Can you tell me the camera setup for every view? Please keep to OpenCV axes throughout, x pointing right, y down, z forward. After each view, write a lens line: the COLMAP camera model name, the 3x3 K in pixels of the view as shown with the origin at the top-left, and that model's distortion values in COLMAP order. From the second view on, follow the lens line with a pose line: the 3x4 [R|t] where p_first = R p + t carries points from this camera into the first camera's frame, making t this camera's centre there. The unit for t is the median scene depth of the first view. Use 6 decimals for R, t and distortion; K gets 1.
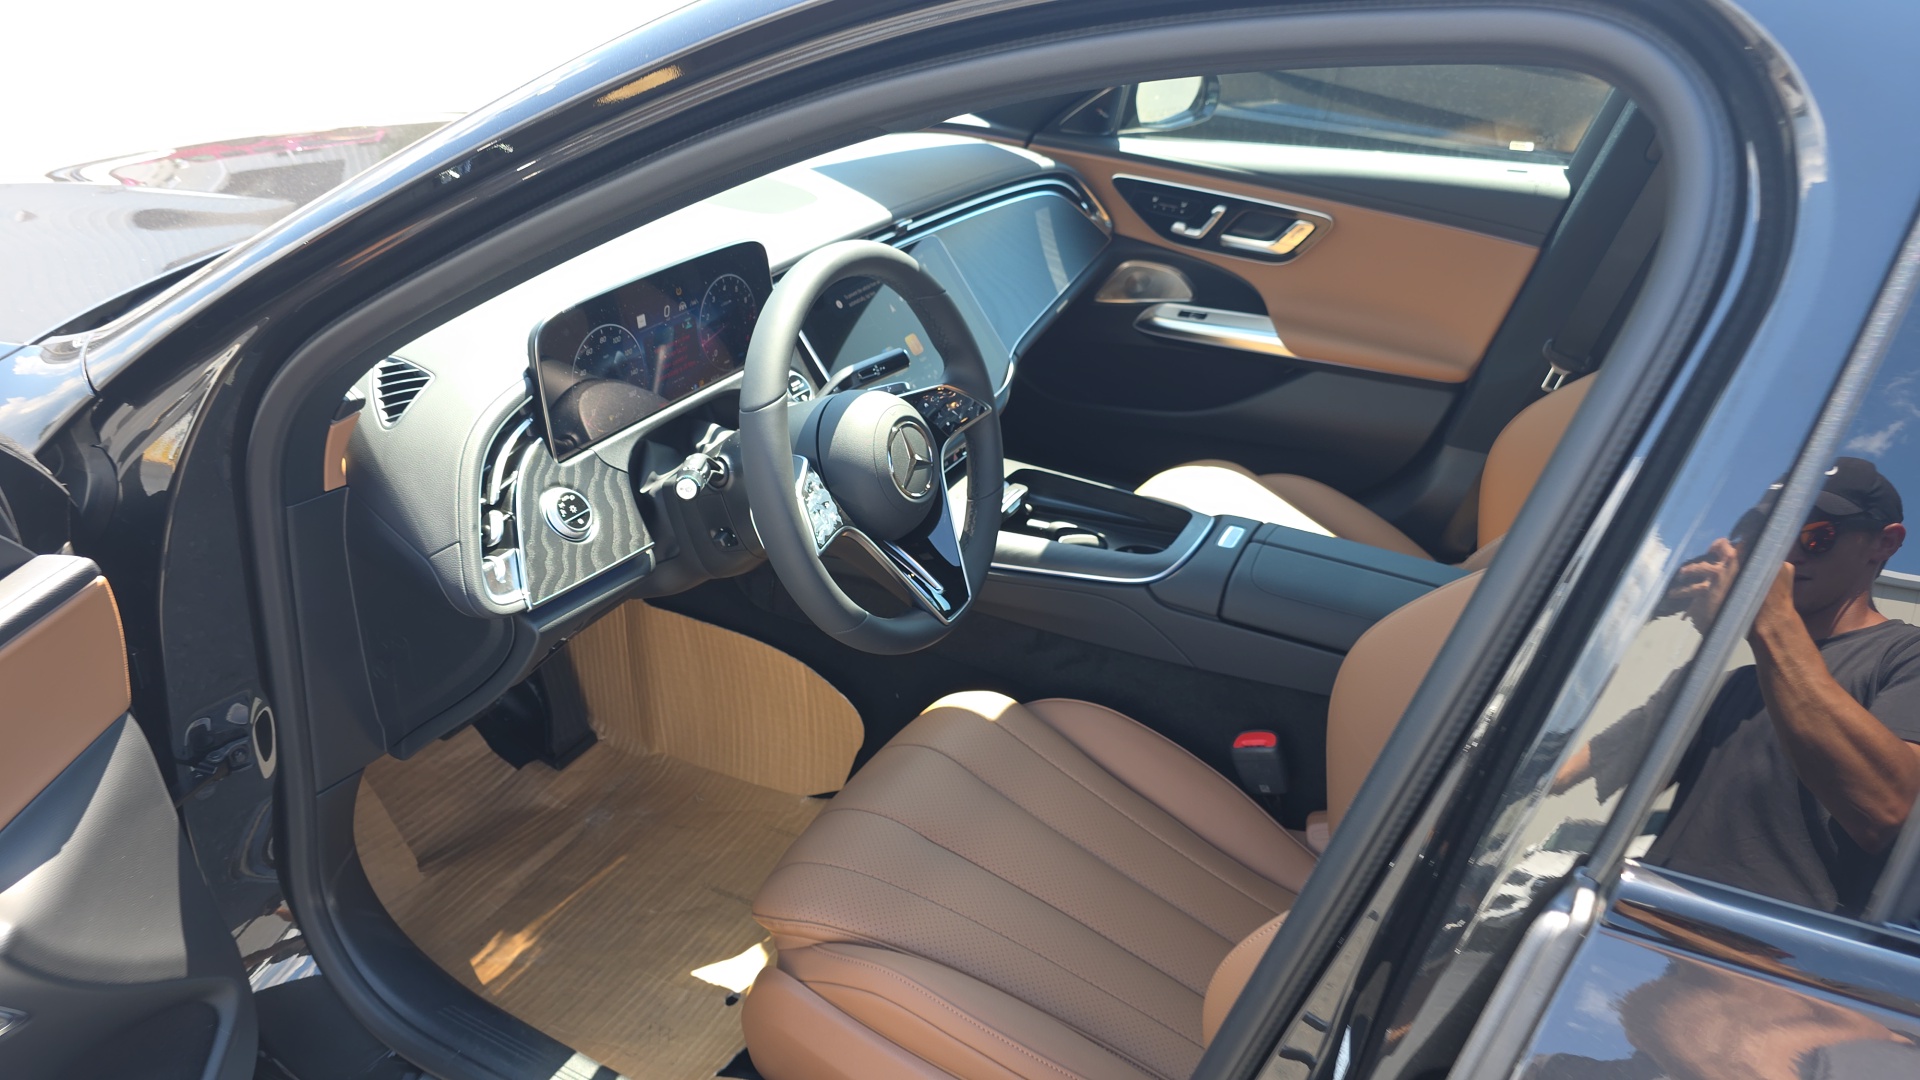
lens RADIAL K [[1329.6, 0, 1024.1], [0, 1329.6, 529.0], [0, 0, 1]] dist [0.022672, -0.040851]
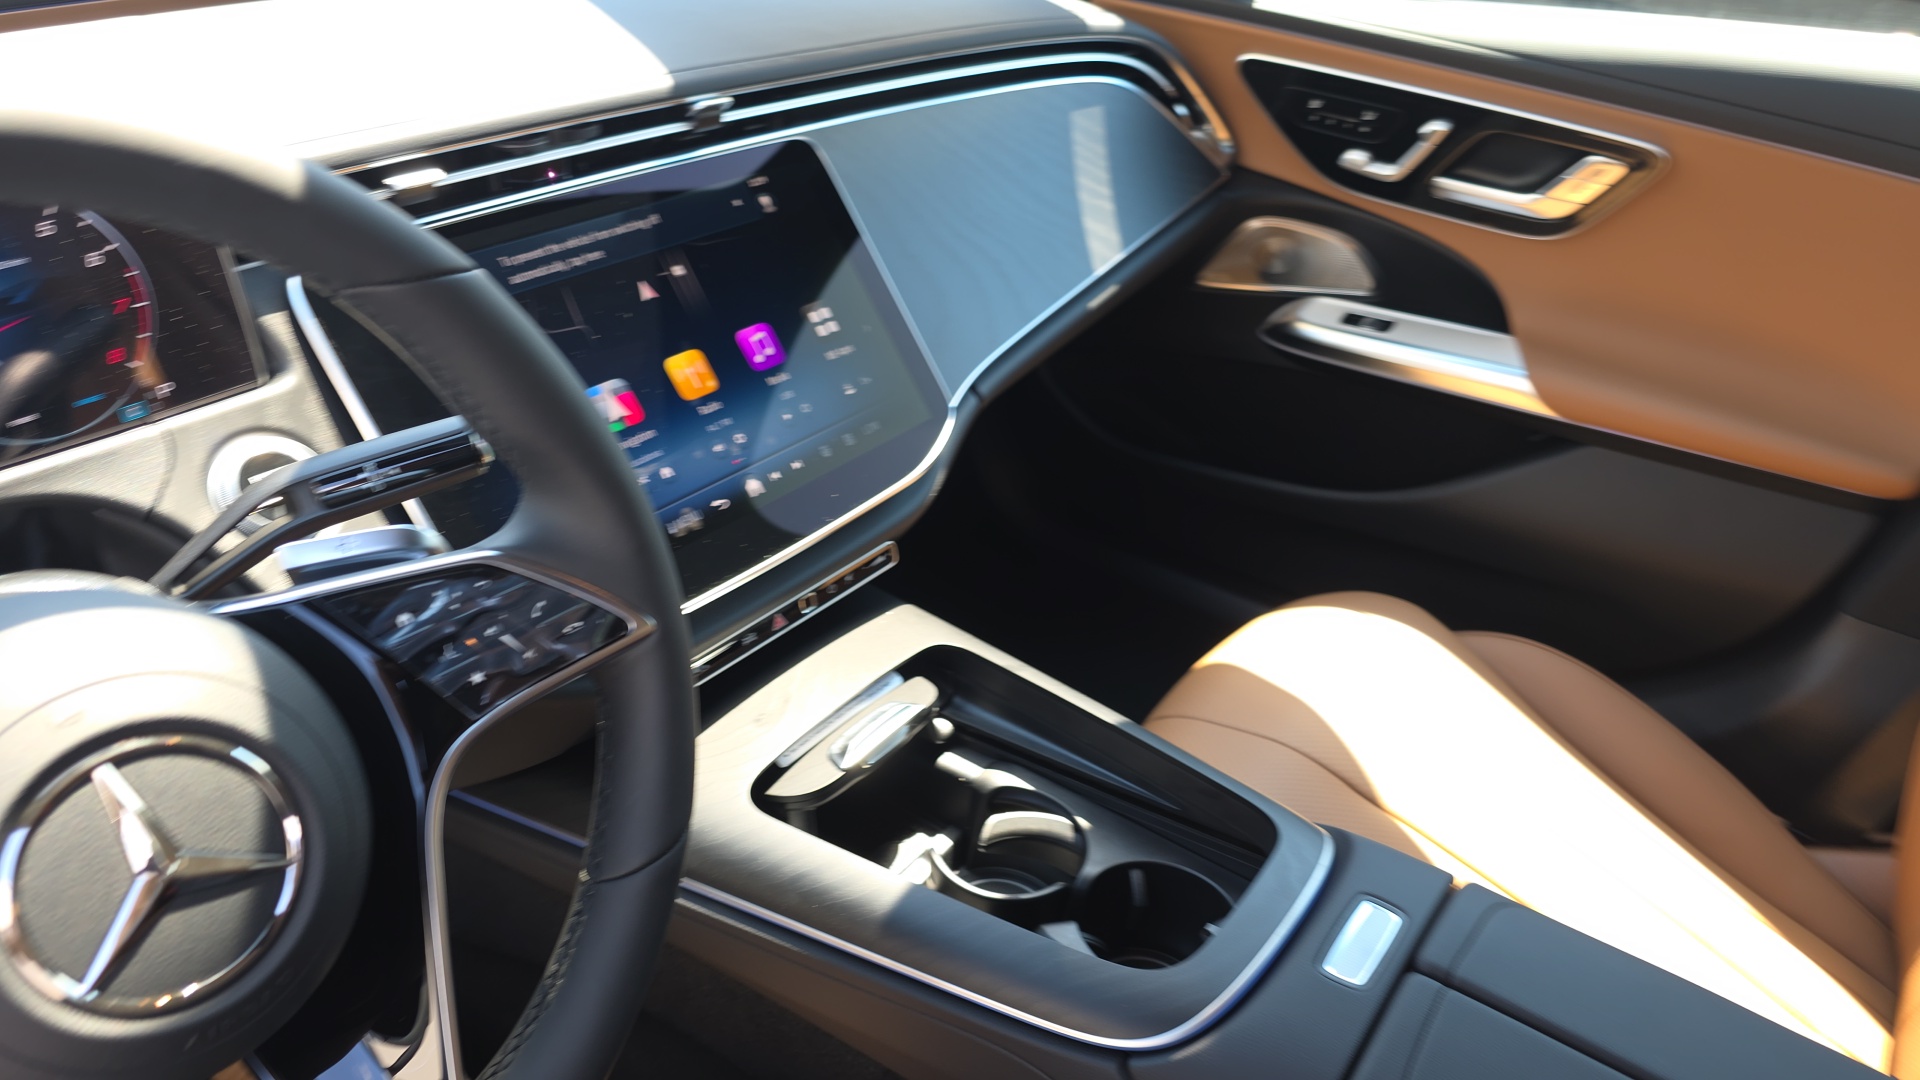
lens RADIAL K [[1329.6, 0, 972.3], [0, 1329.6, 587.6], [0, 0, 1]] dist [0.022672, -0.040851]
pose [[0.981593, 0.098268, -0.163763, 0.069560], [-0.085568, 0.992878, 0.082897, -0.085667], [0.170743, -0.067358, 0.983011, 0.431463]]
